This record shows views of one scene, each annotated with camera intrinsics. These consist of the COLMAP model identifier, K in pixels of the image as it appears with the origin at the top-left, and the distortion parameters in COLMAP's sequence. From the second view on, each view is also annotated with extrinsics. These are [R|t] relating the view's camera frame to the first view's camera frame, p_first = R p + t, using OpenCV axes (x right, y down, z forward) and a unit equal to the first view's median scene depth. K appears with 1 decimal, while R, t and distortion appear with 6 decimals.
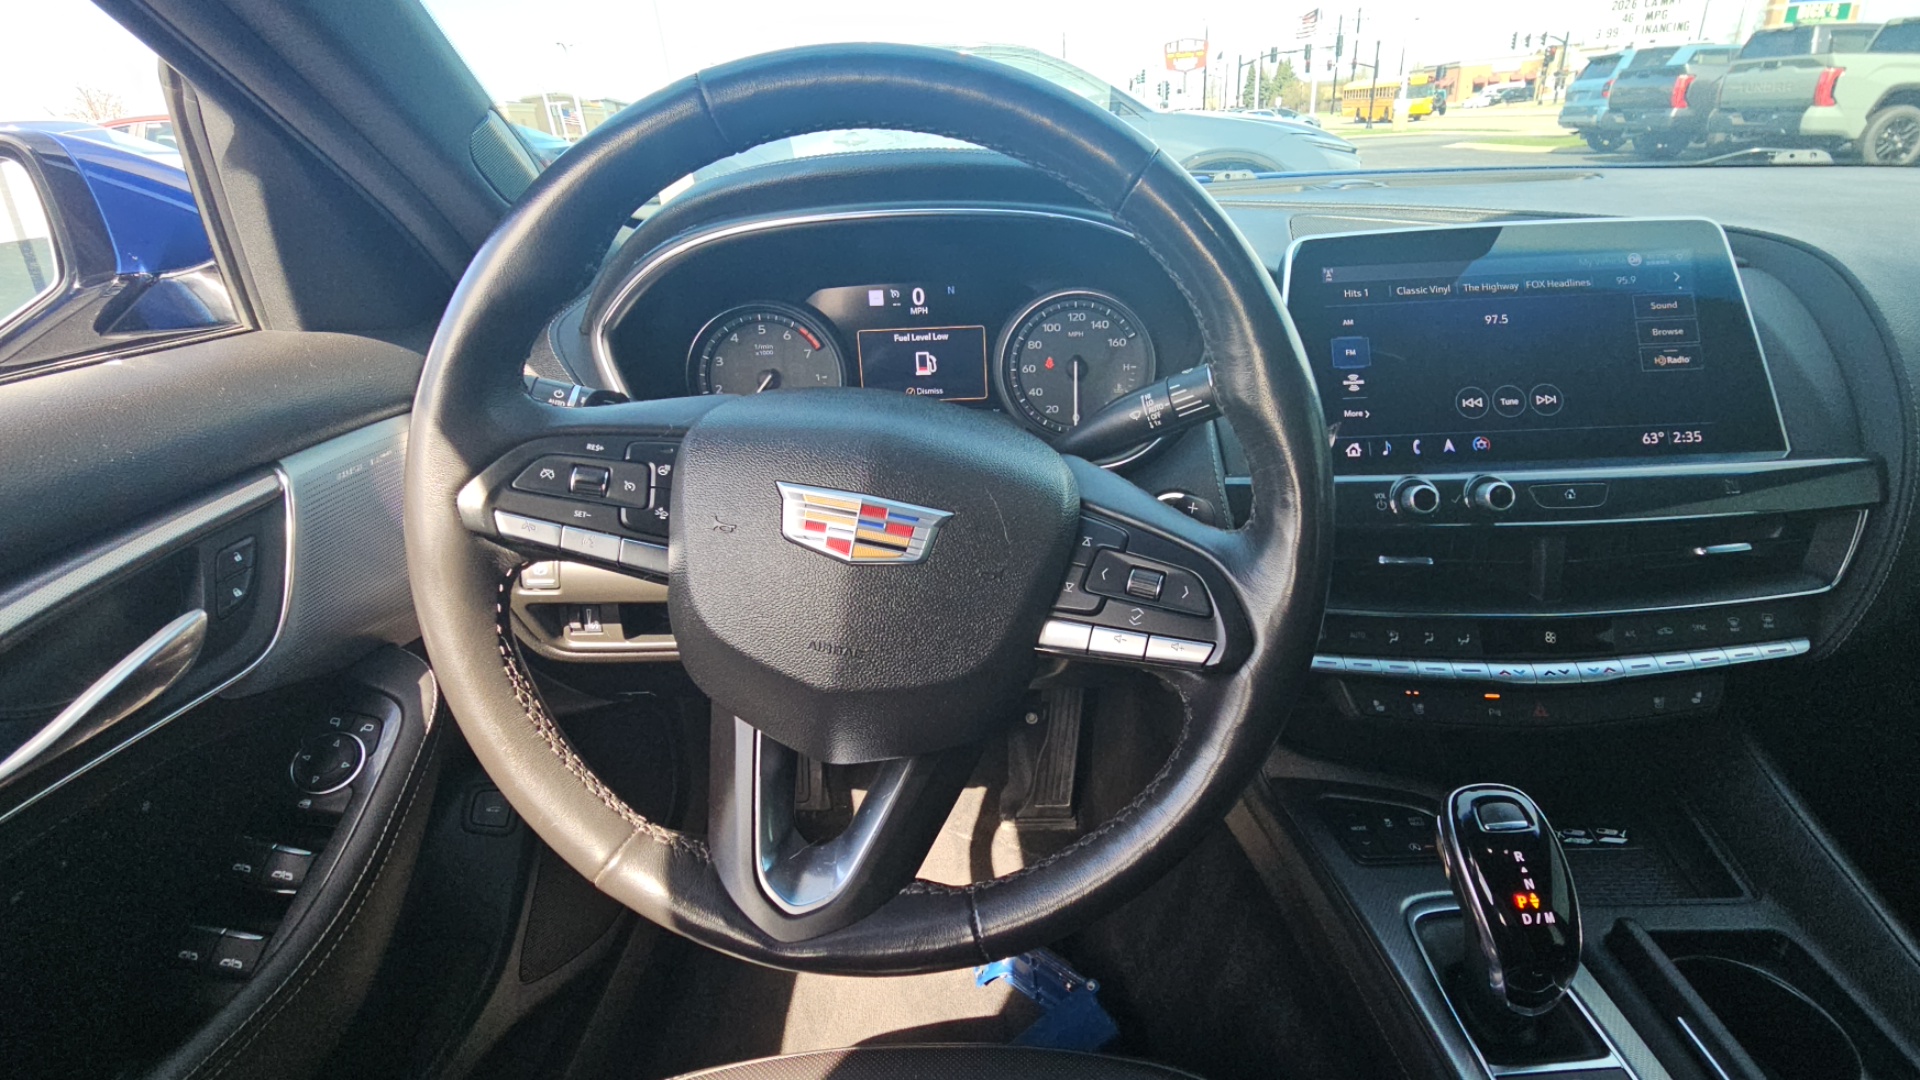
lens RADIAL K [[833.1, 0, 976.1], [0, 833.1, 538.0], [0, 0, 1]] dist [0.005779, -0.000133]
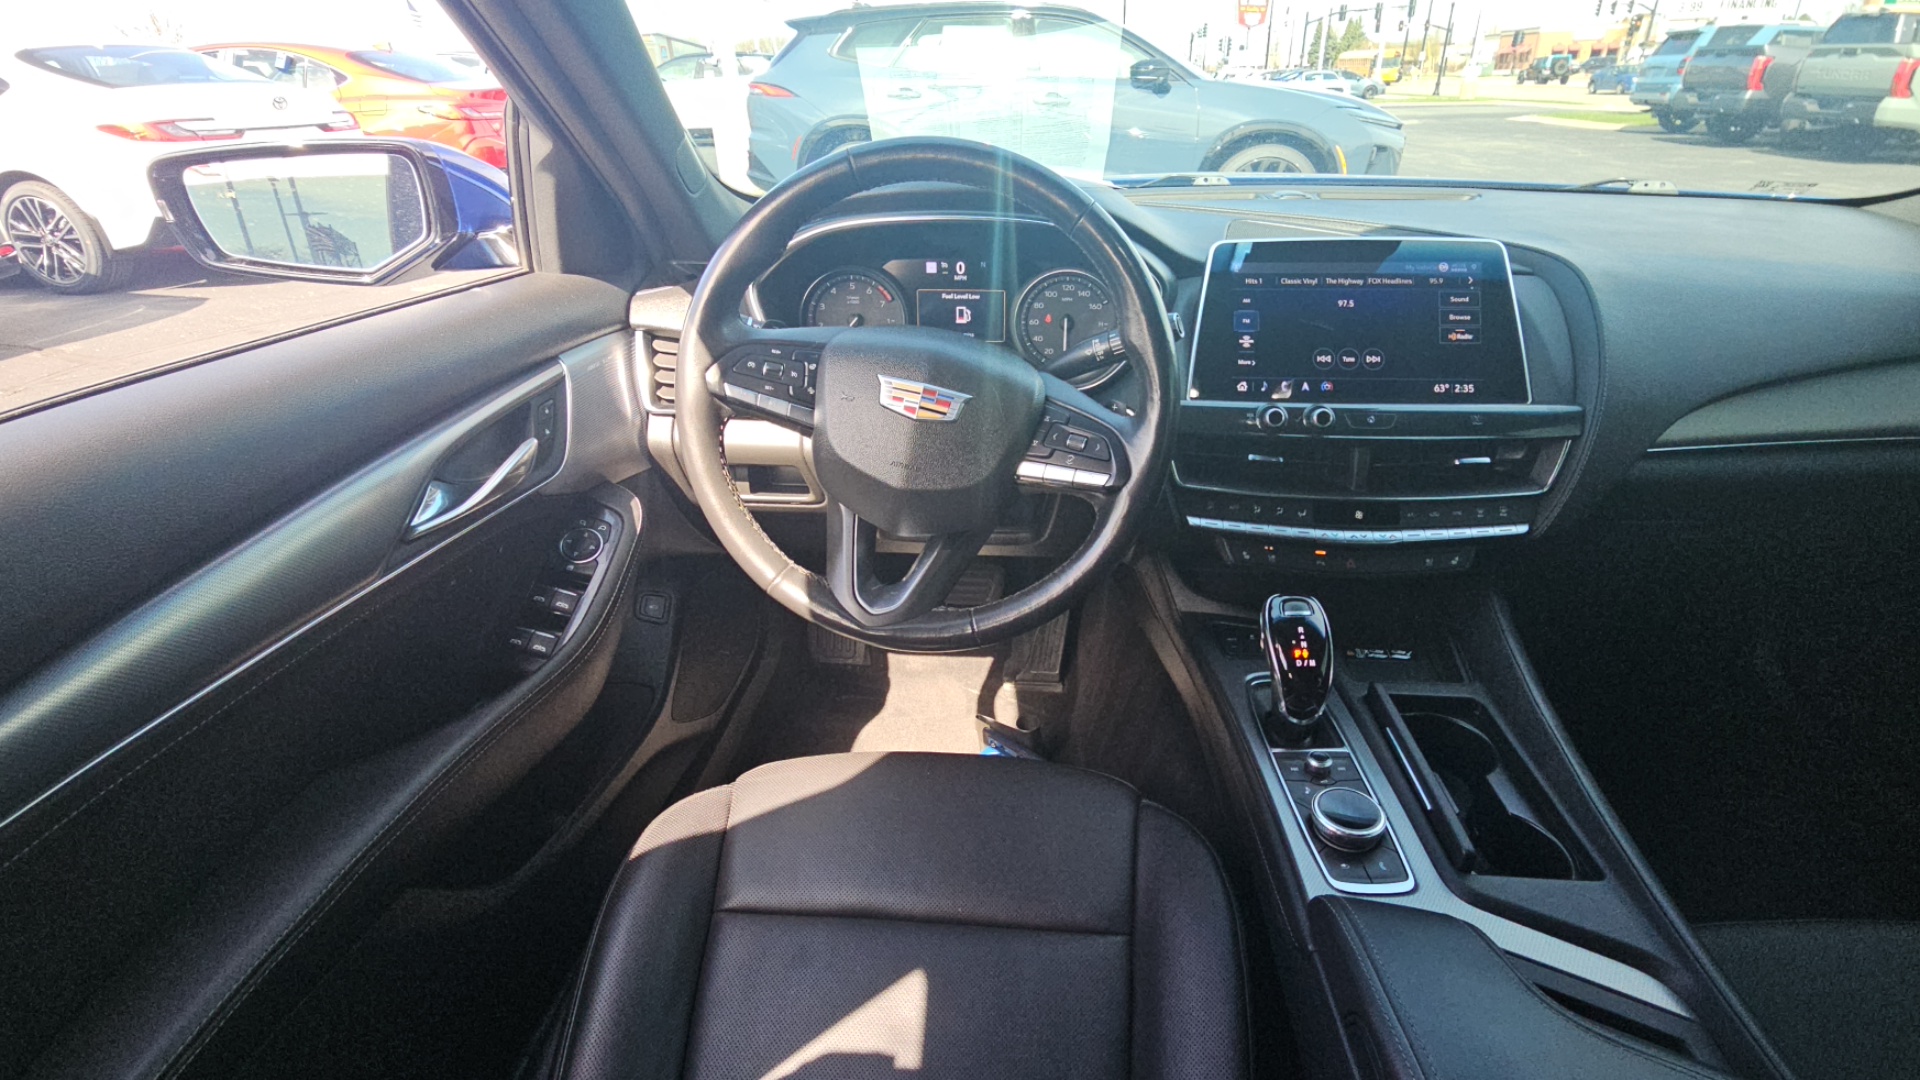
lens RADIAL K [[863.4, 0, 981.5], [0, 863.4, 543.9], [0, 0, 1]] dist [0.009227, -0.006030]
pose [[0.998003, 0.056449, -0.028342, 0.042639], [-0.055059, 0.997347, 0.047618, 0.133984], [0.030954, -0.045962, 0.998463, -0.605468]]
